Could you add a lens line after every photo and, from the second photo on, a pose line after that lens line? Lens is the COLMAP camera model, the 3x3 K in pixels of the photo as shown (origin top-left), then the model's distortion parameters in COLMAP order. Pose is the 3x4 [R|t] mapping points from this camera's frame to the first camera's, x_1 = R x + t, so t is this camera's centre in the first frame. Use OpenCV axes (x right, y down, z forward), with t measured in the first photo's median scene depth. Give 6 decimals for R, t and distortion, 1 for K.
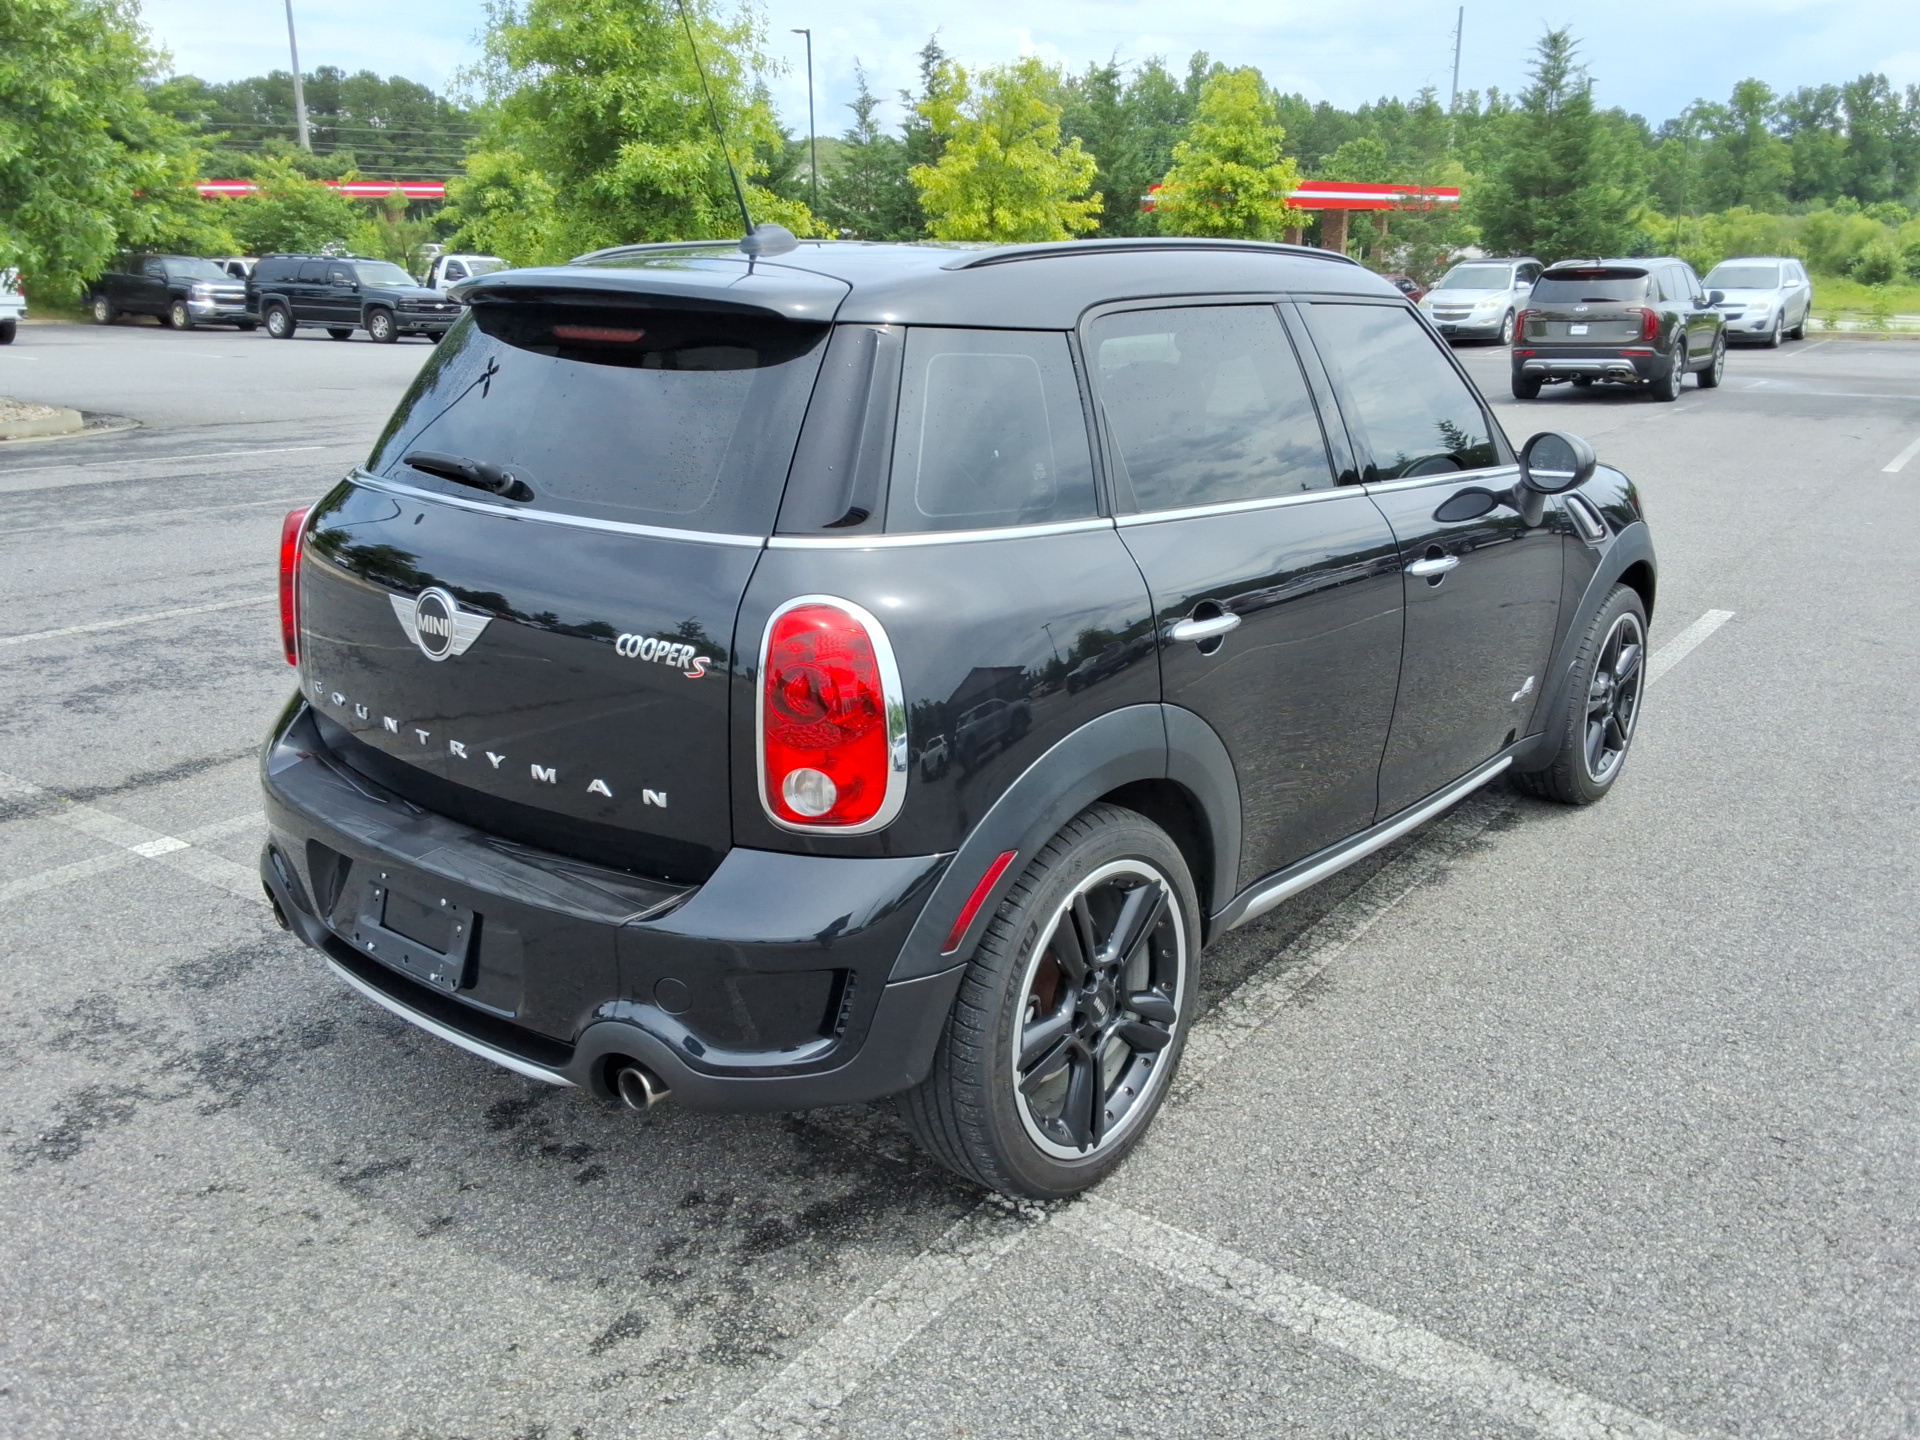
lens RADIAL K [[1530.8, 0, 974.1], [0, 1530.8, 691.3], [0, 0, 1]] dist [0.125827, -0.204508]
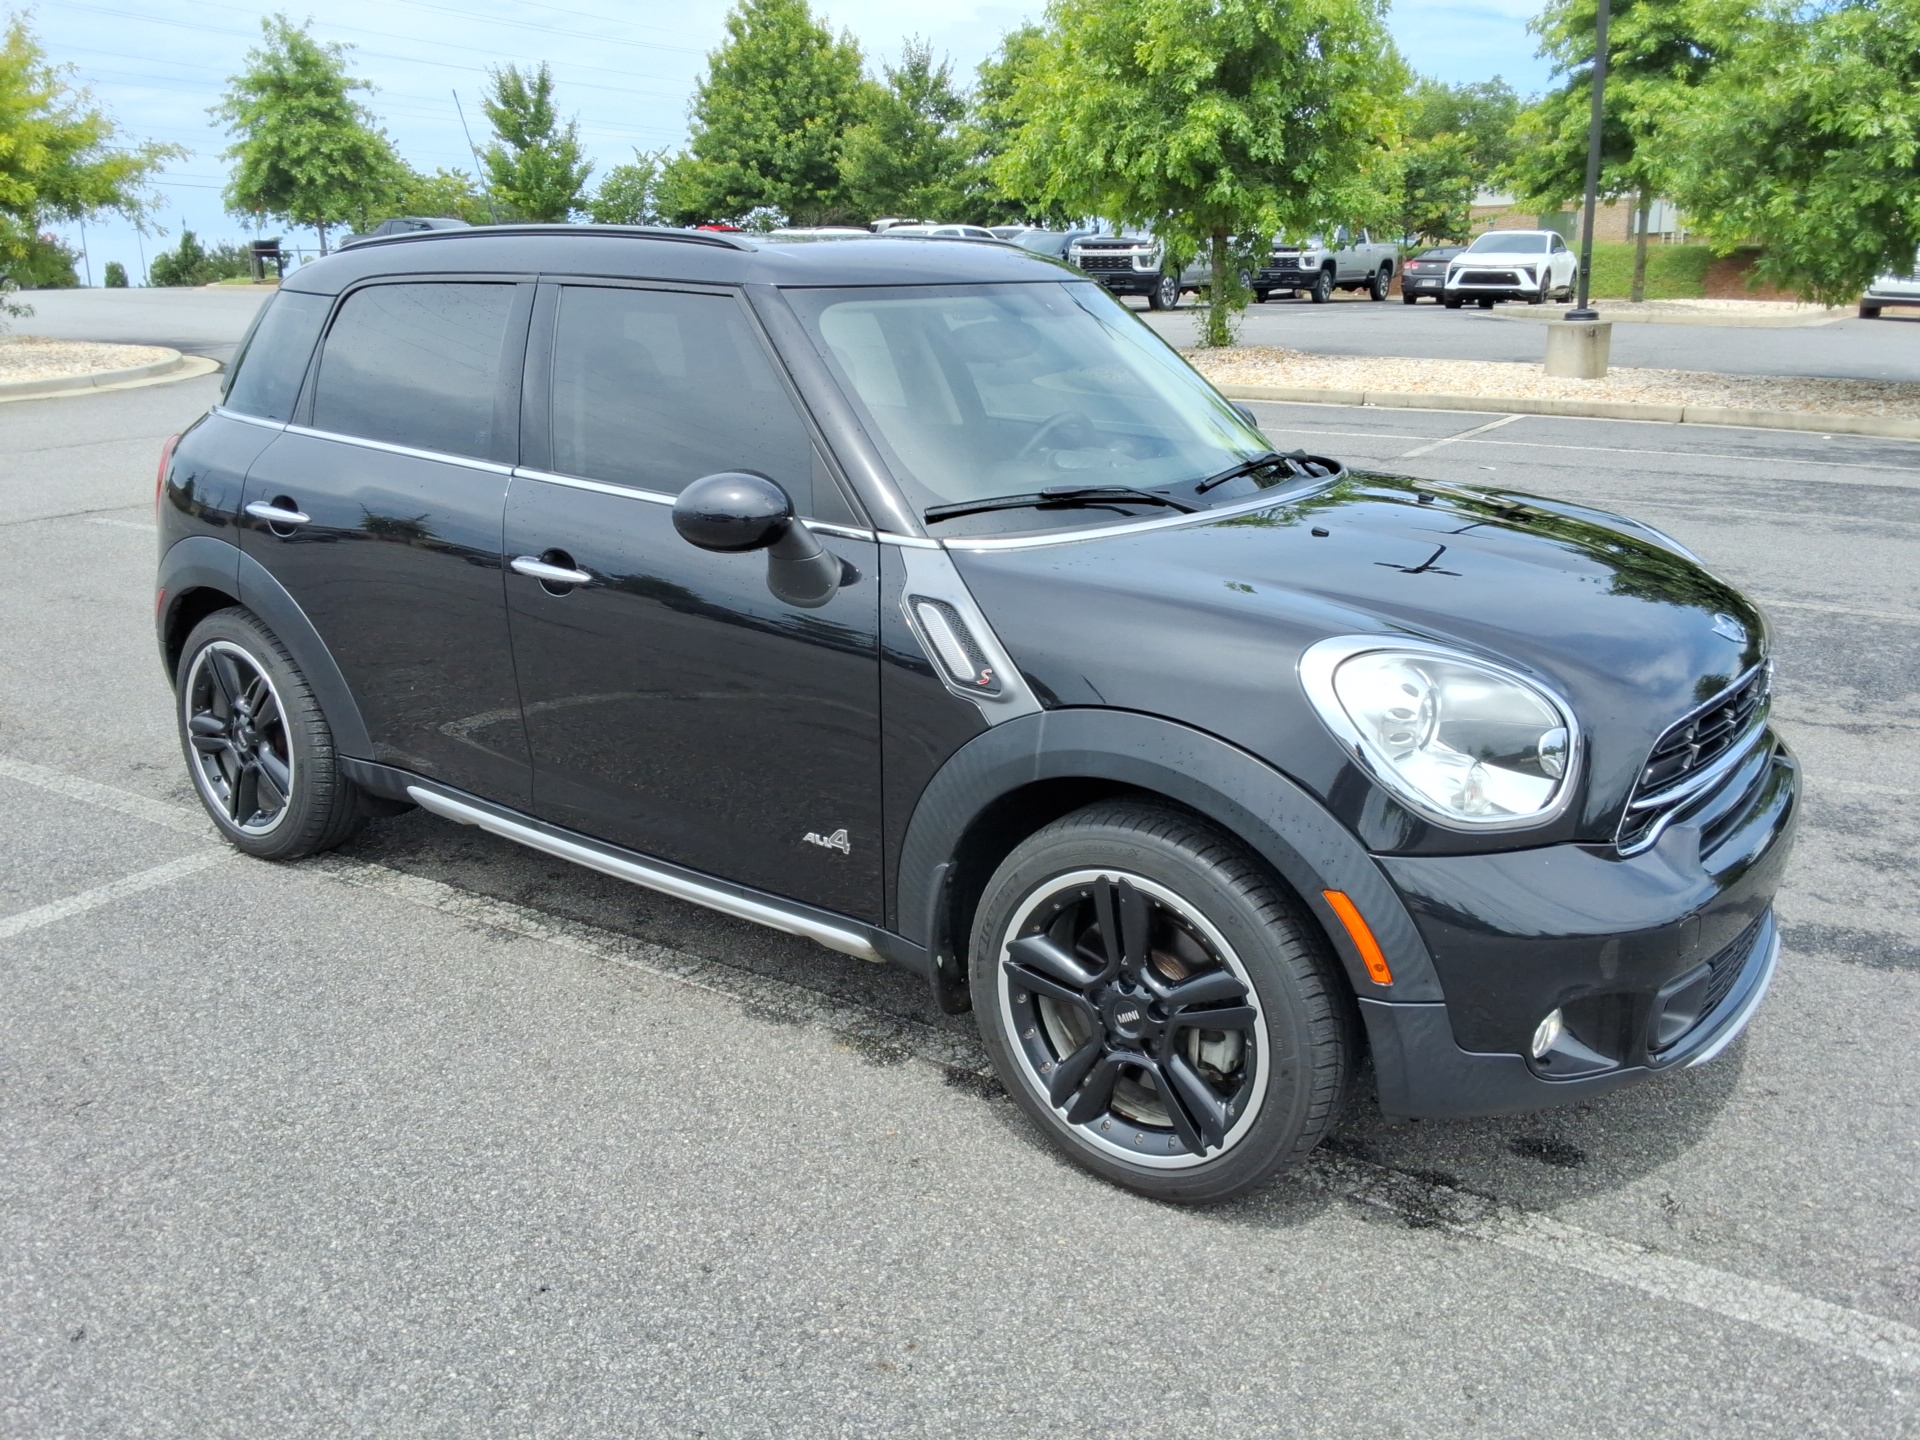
lens RADIAL K [[1535.8, 0, 992.7], [0, 1535.8, 715.2], [0, 0, 1]] dist [0.077104, -0.101747]
pose [[0.053652, 0.267497, -0.962064, 0.195268], [-0.257921, 0.934471, 0.245441, -0.047267], [0.964675, 0.234968, 0.119130, 0.186469]]
